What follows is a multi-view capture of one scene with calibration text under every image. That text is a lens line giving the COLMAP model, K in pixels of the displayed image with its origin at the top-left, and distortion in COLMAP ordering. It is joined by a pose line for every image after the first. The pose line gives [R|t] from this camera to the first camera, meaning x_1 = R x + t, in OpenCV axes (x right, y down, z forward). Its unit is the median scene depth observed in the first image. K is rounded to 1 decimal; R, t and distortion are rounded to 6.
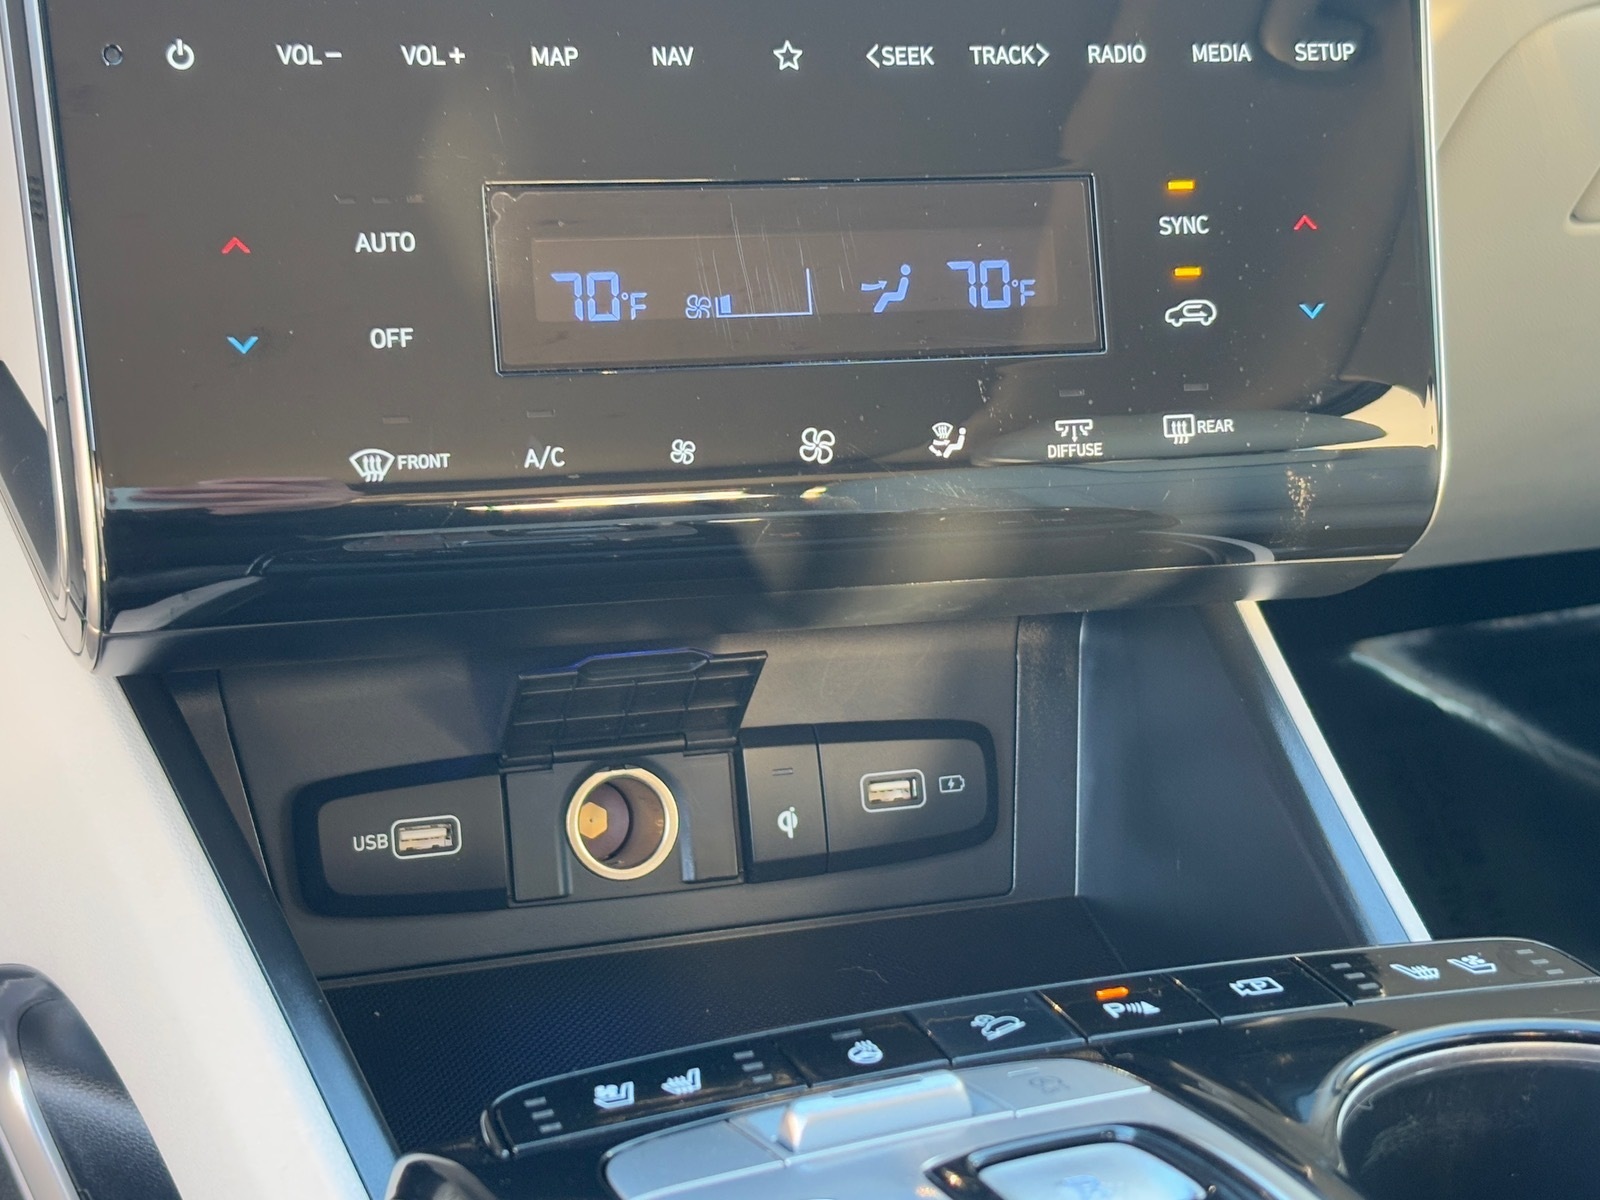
lens RADIAL K [[2727.7, 0, 807.0], [0, 2727.7, 563.8], [0, 0, 1]] dist [0.118662, 0.000000]
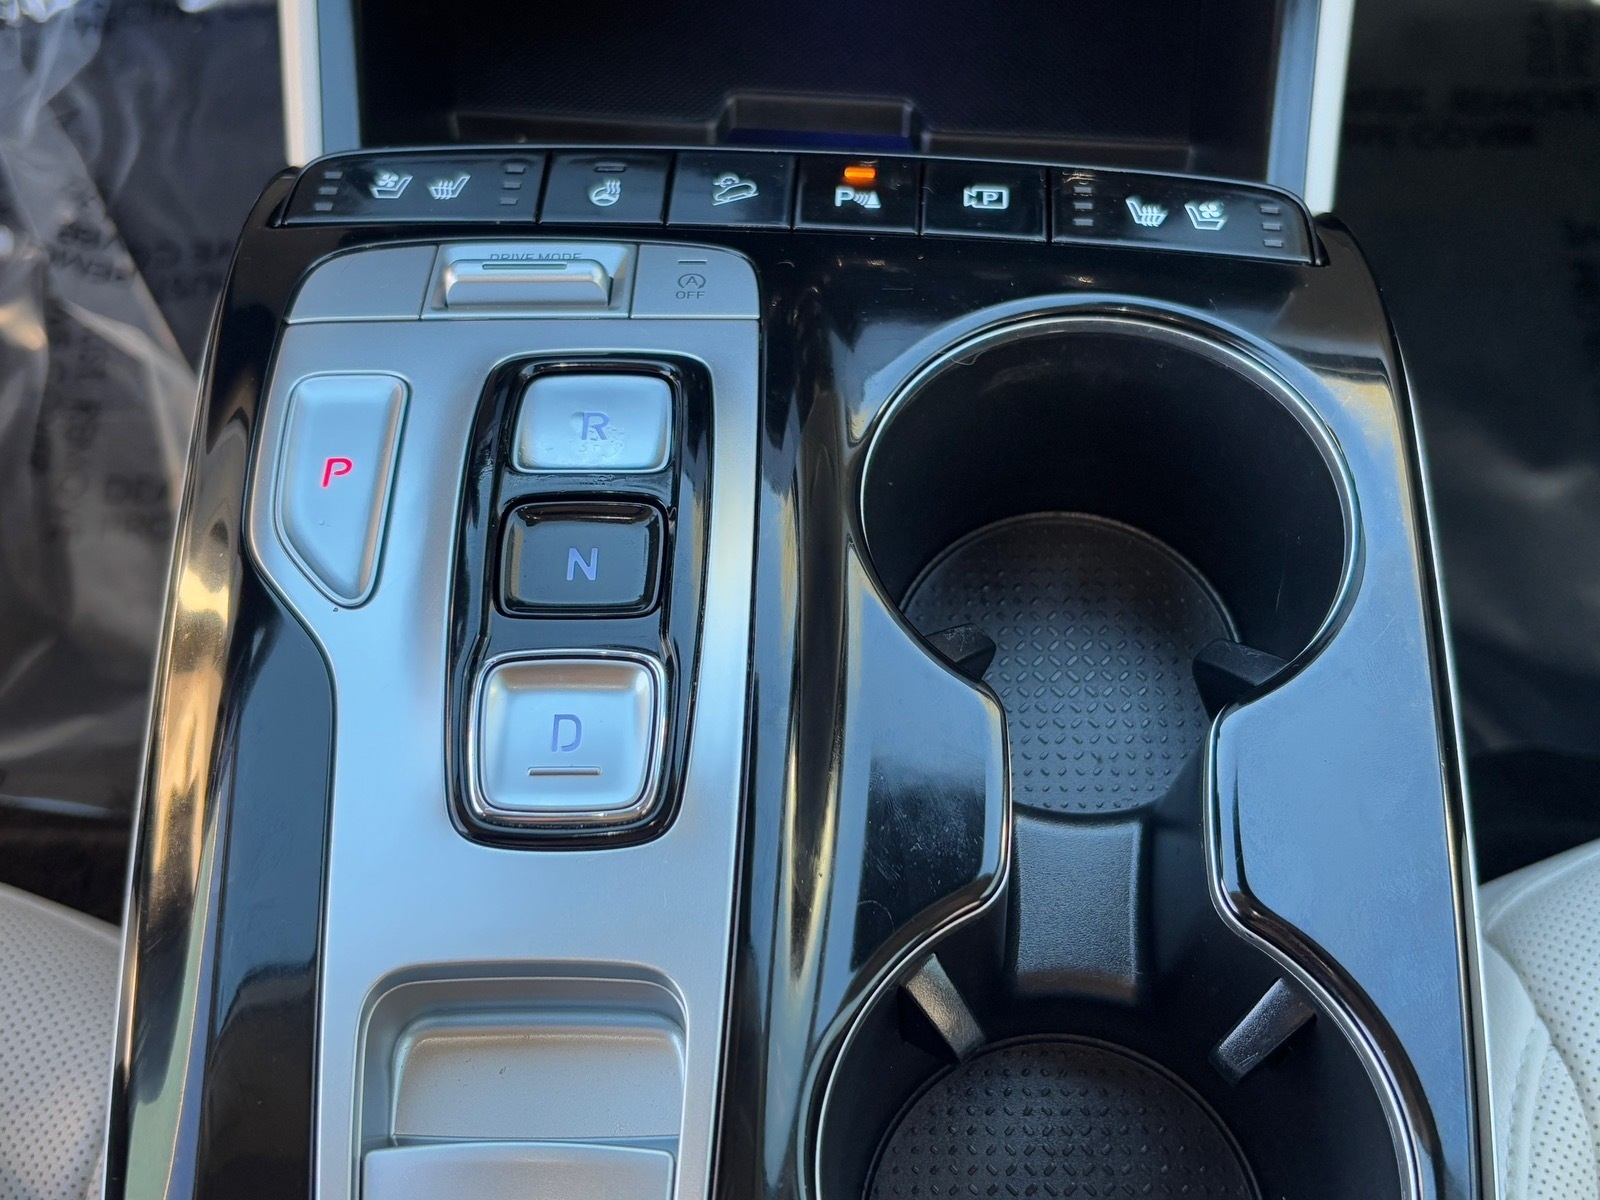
lens RADIAL K [[1930.1, 0, 805.5], [0, 1930.1, 611.2], [0, 0, 1]] dist [-0.005828, 0.000000]
pose [[0.910453, 0.323566, -0.257646, 0.310686], [-0.089670, 0.762510, 0.640732, -0.188009], [0.403776, -0.560253, 0.723244, 0.272541]]
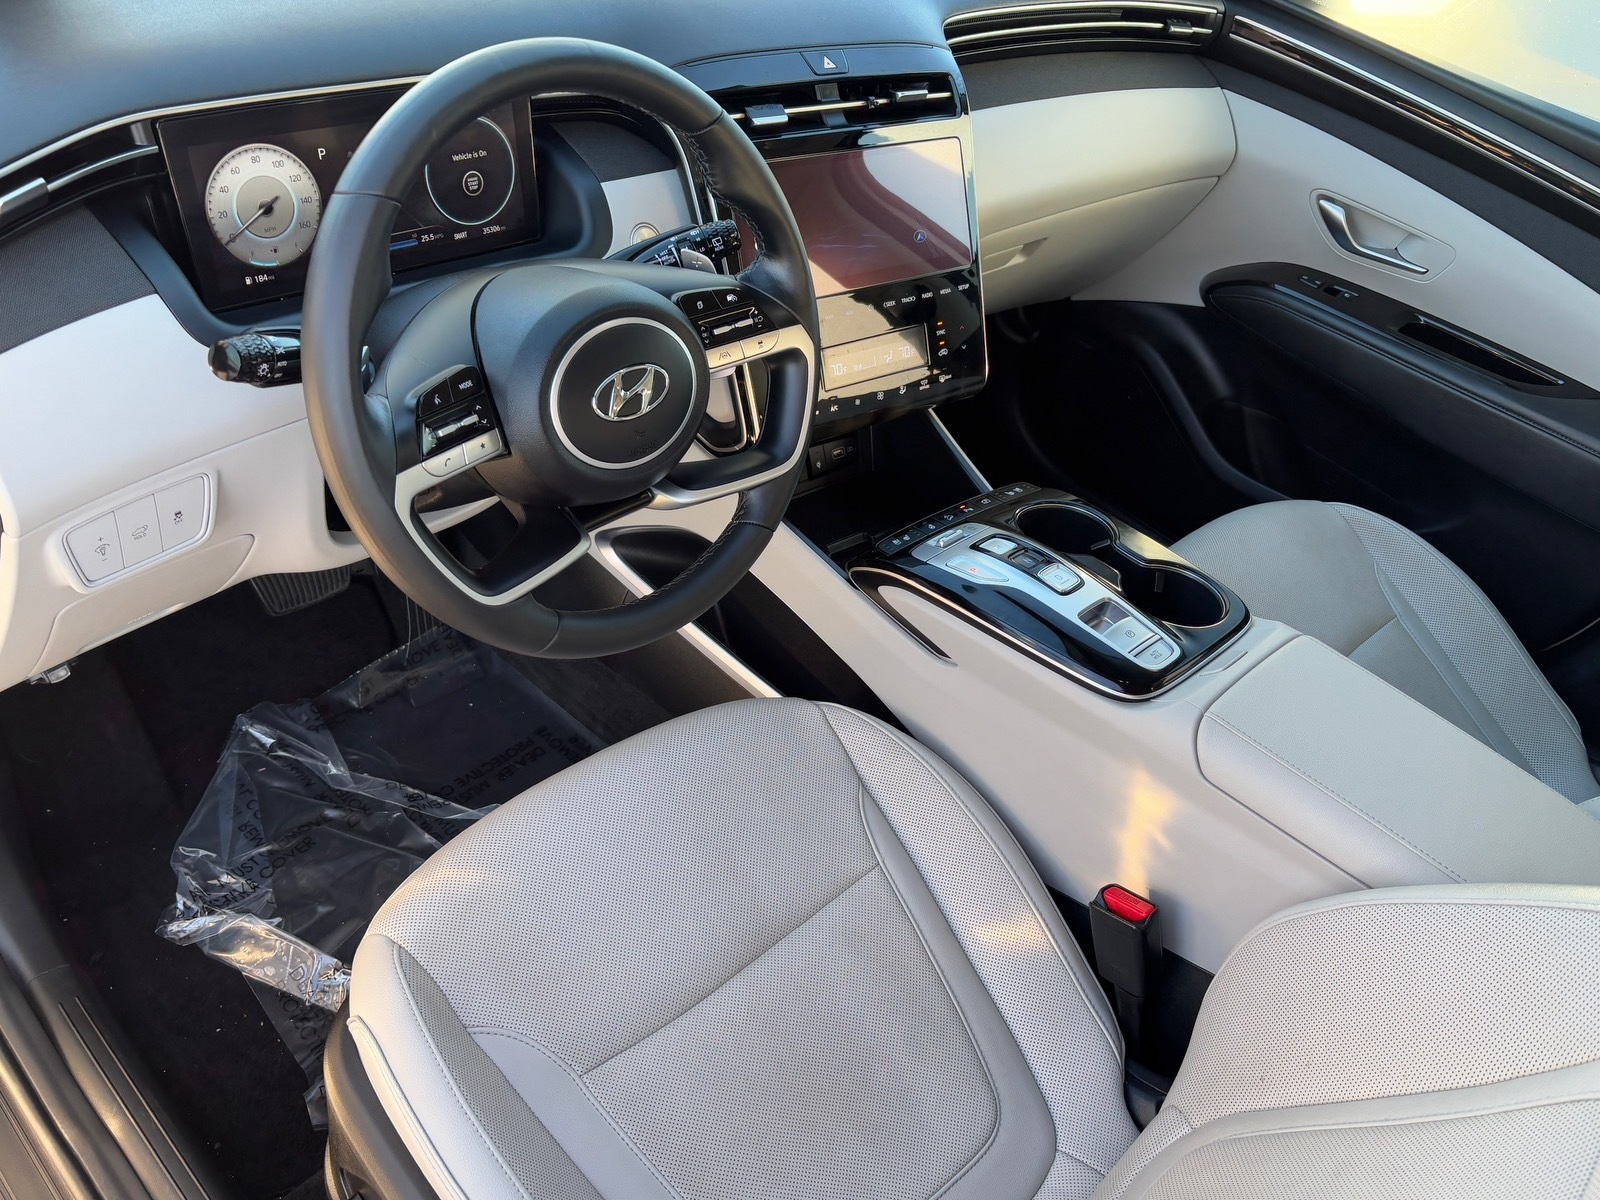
lens RADIAL K [[1335.8, 0, 812.6], [0, 1335.8, 613.2], [0, 0, 1]] dist [0.042259, -0.055854]
pose [[0.922652, -0.167004, 0.347597, -0.921375], [0.050614, 0.946009, 0.320163, -0.412054], [-0.382298, -0.277806, 0.881290, -1.011103]]
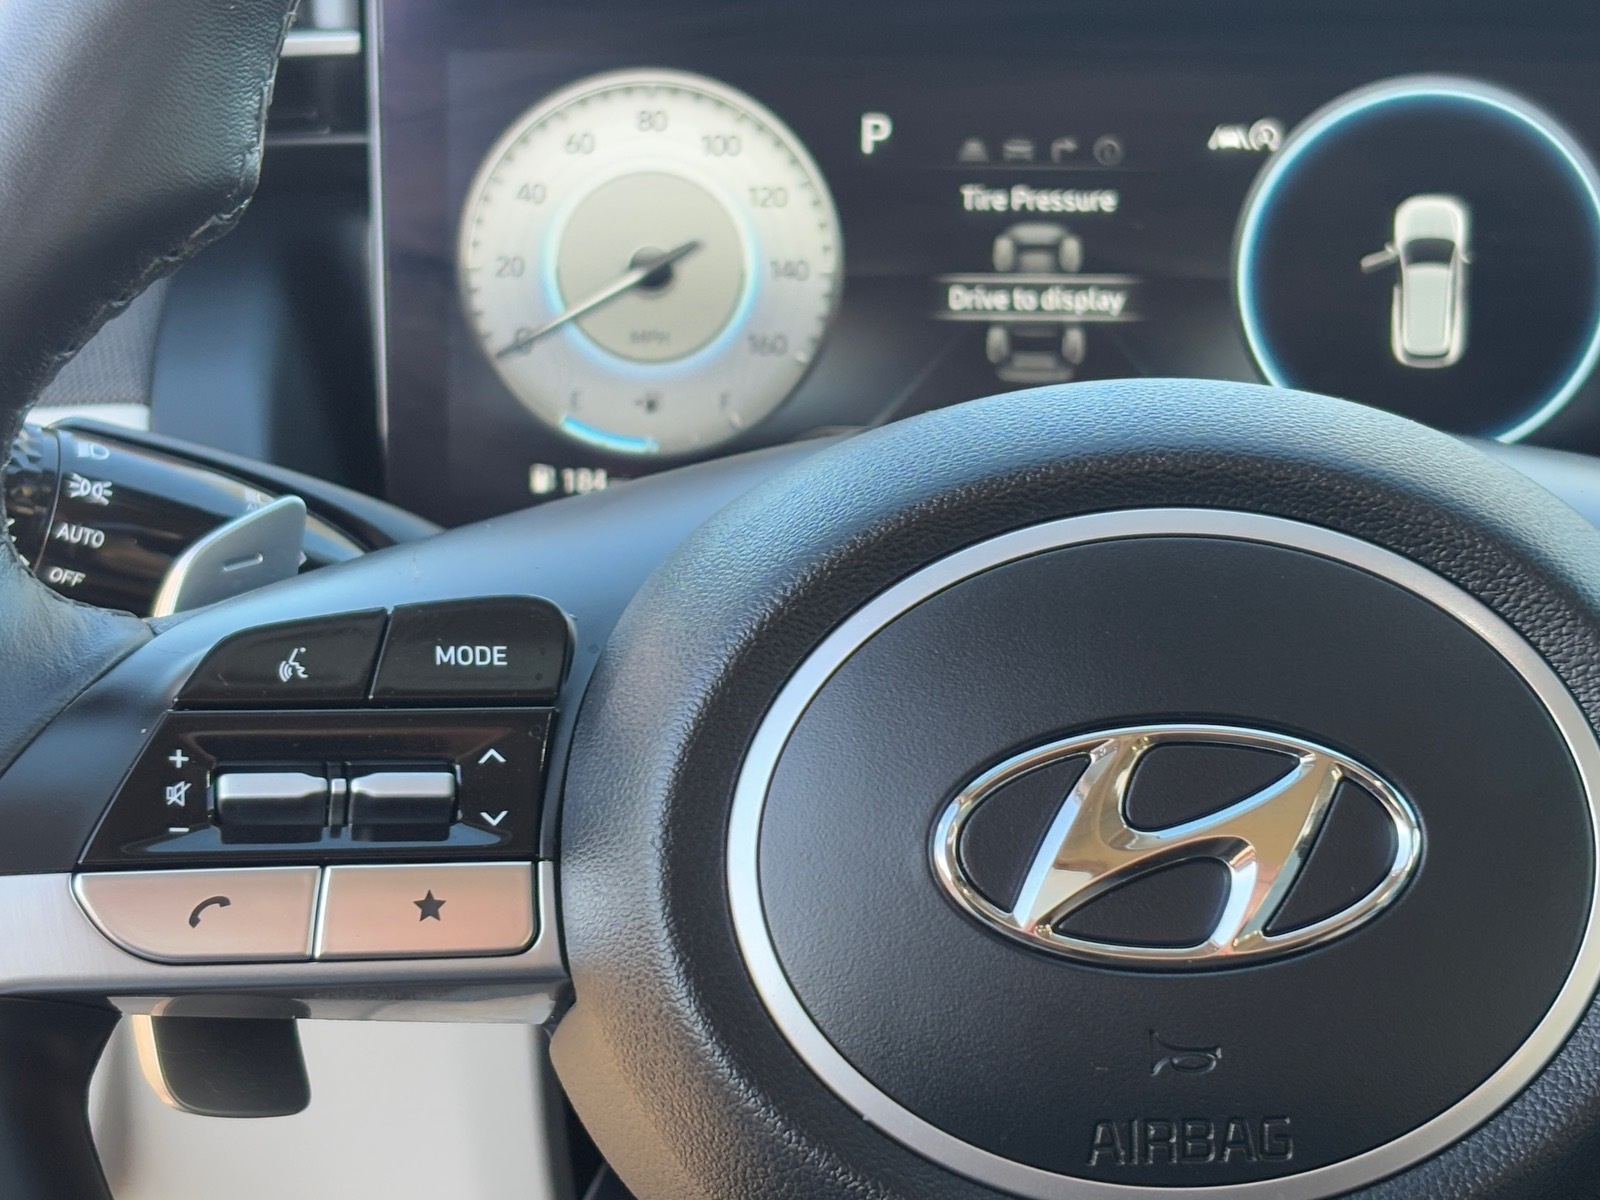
lens RADIAL K [[3239.5, 0, 772.2], [0, 3239.5, 581.6], [0, 0, 1]] dist [0.133837, 0.000000]
pose [[0.906887, 0.059794, -0.417109, -0.320608], [-0.114271, 0.987685, -0.106863, -0.144602], [0.405583, 0.144576, 0.902552, -0.260436]]
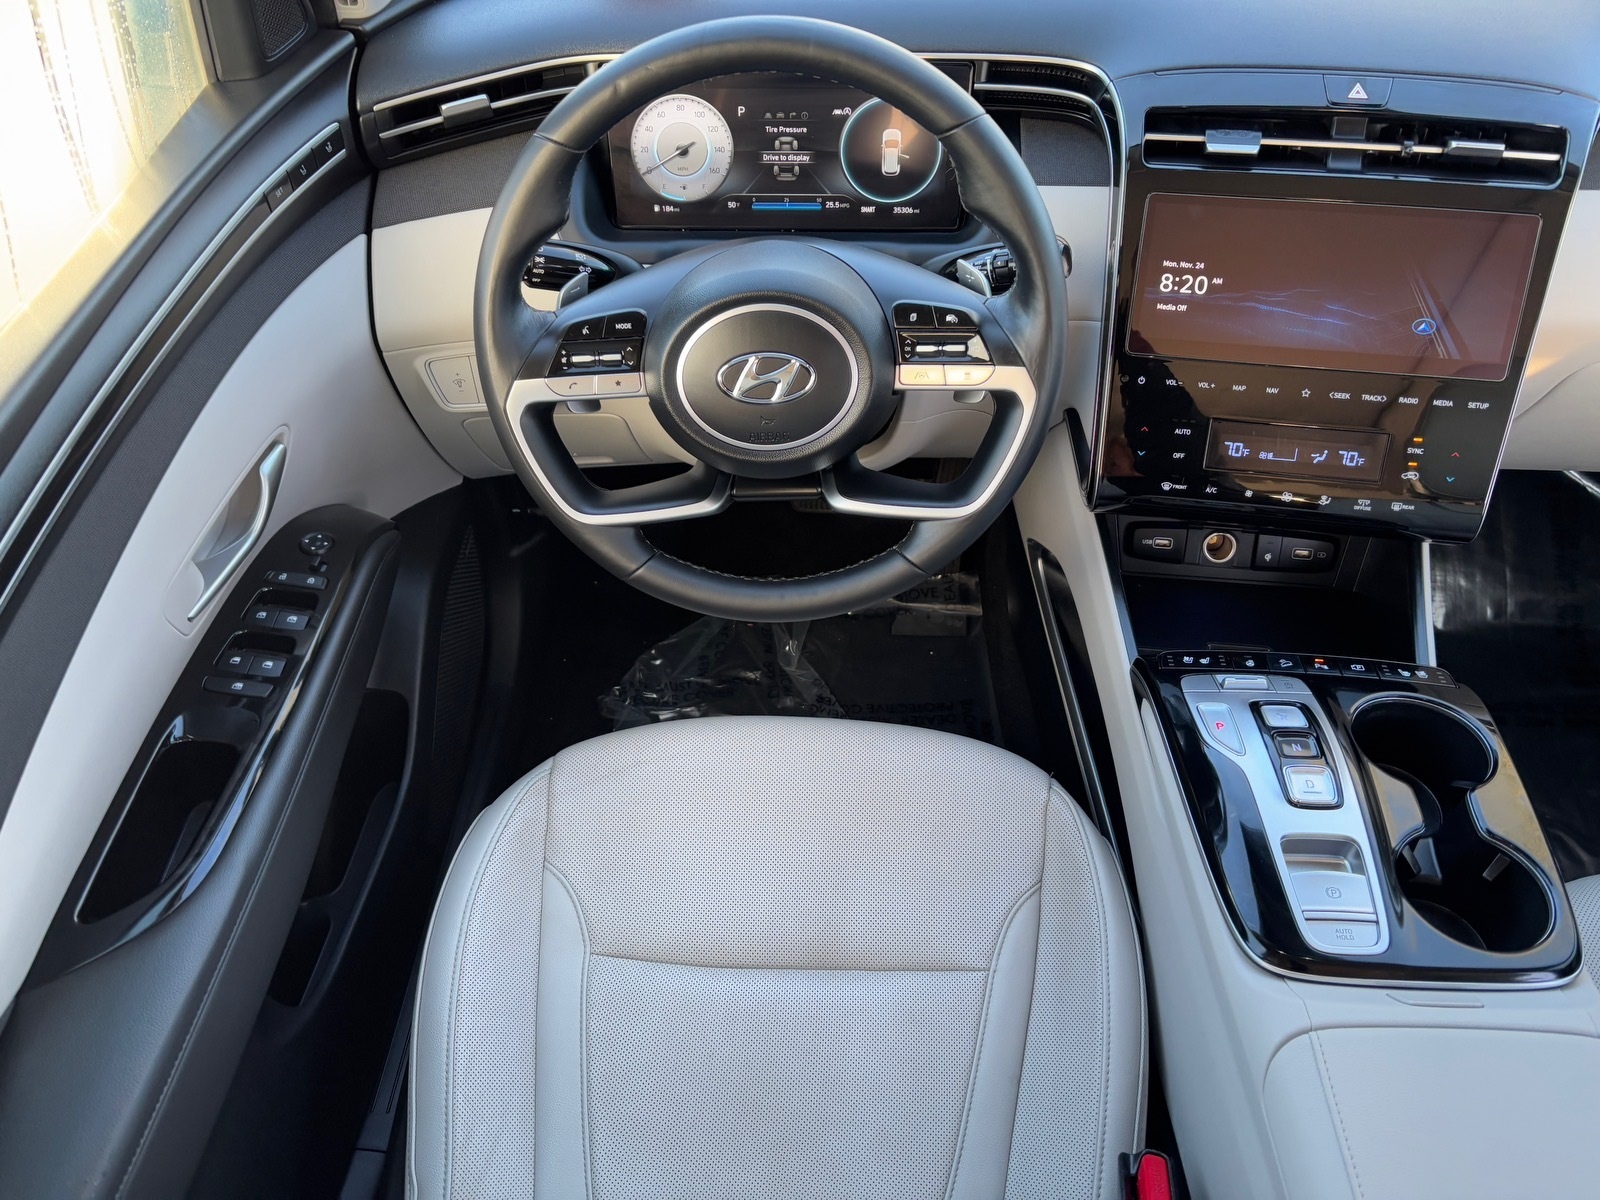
lens RADIAL K [[1229.0, 0, 792.7], [0, 1229.0, 606.0], [0, 0, 1]] dist [0.035206, -0.039749]
pose [[0.894167, 0.251147, -0.370662, 0.062427], [-0.105726, 0.922889, 0.370267, -0.455840], [0.435071, -0.291892, 0.851770, -0.786458]]
